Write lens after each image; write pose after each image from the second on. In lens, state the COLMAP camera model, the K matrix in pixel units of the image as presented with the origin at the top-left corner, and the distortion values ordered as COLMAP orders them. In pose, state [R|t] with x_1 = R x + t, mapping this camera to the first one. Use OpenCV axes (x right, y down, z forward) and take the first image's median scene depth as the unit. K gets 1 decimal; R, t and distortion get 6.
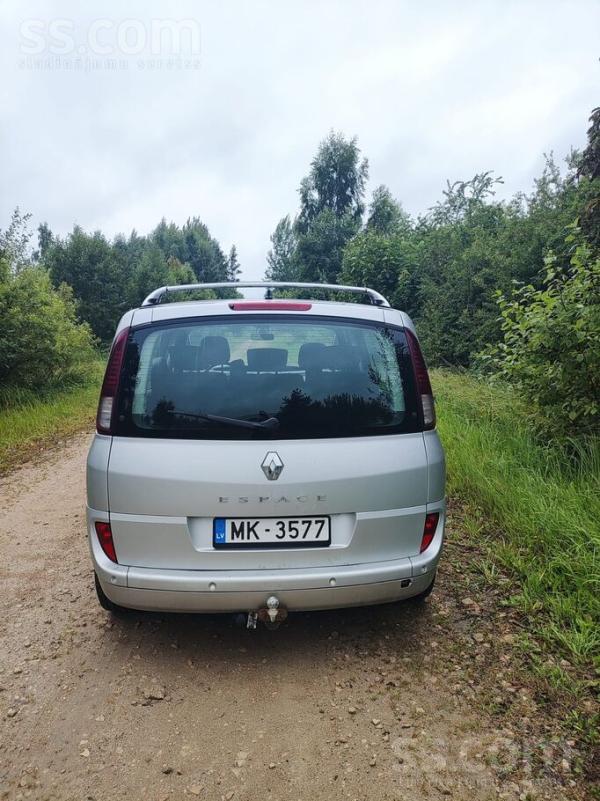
lens RADIAL K [[597.0, 0, 309.5], [0, 597.0, 396.3], [0, 0, 1]] dist [0.035789, -0.063700]
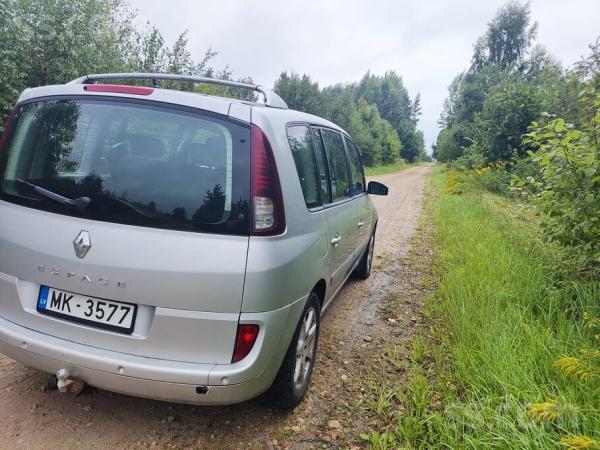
lens RADIAL K [[447.2, 0, 299.8], [0, 447.2, 224.5], [0, 0, 1]] dist [0.035789, -0.063700]
pose [[0.930366, 0.142890, -0.337642, 0.357886], [-0.129085, 0.989623, 0.063116, -0.008842], [0.343157, -0.015137, 0.939156, 0.275173]]
